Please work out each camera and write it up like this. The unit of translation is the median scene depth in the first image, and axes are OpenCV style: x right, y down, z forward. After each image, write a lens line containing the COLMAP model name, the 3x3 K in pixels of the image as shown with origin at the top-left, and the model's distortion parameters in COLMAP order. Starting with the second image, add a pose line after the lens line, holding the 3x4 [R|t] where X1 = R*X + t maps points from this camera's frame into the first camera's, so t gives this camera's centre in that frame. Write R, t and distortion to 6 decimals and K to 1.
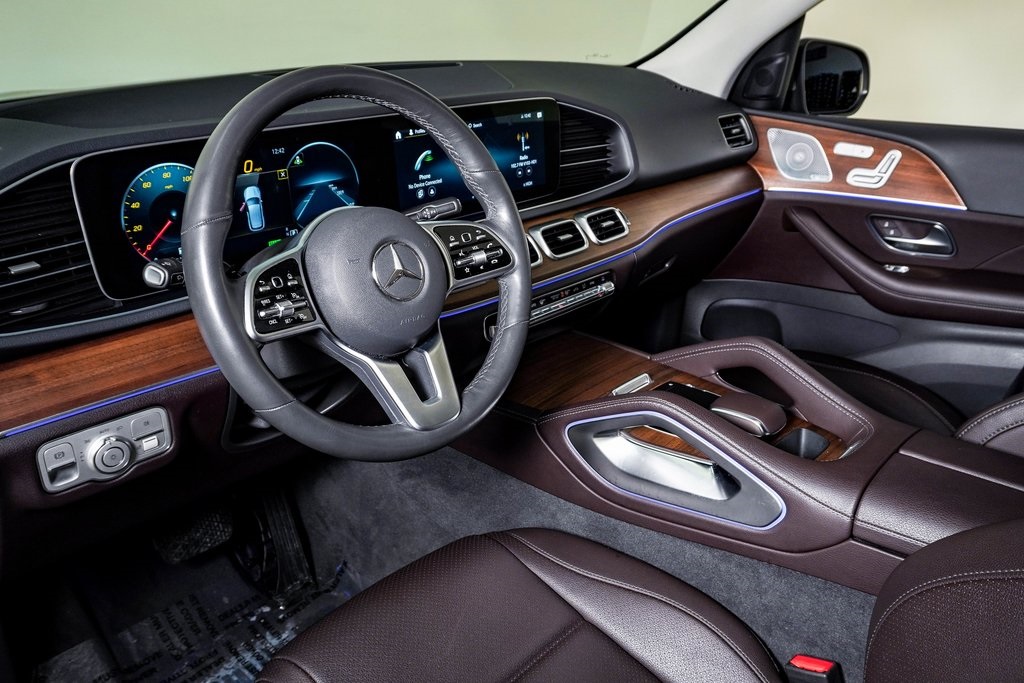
lens RADIAL K [[838.6, 0, 513.5], [0, 838.6, 340.6], [0, 0, 1]] dist [-0.008570, 0.030605]
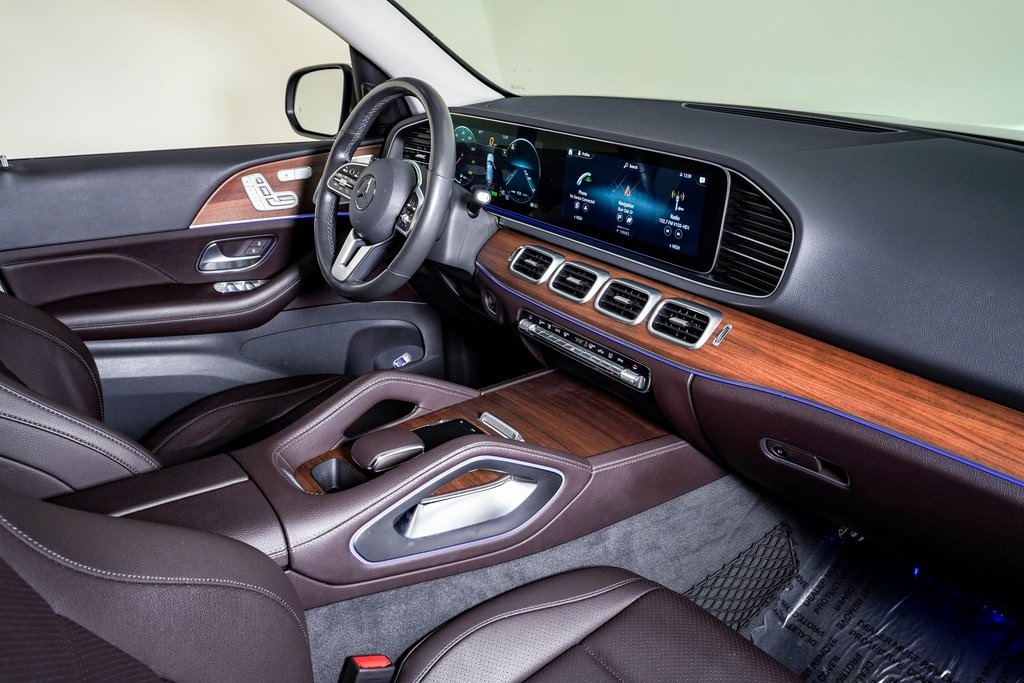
lens RADIAL K [[838.6, 0, 512.4], [0, 838.6, 332.5], [0, 0, 1]] dist [-0.008570, 0.030605]
pose [[-0.203557, 0.340014, -0.918126, 1.255418], [-0.390021, 0.831979, 0.394582, -0.542669], [0.898025, 0.438408, -0.036742, 1.232417]]
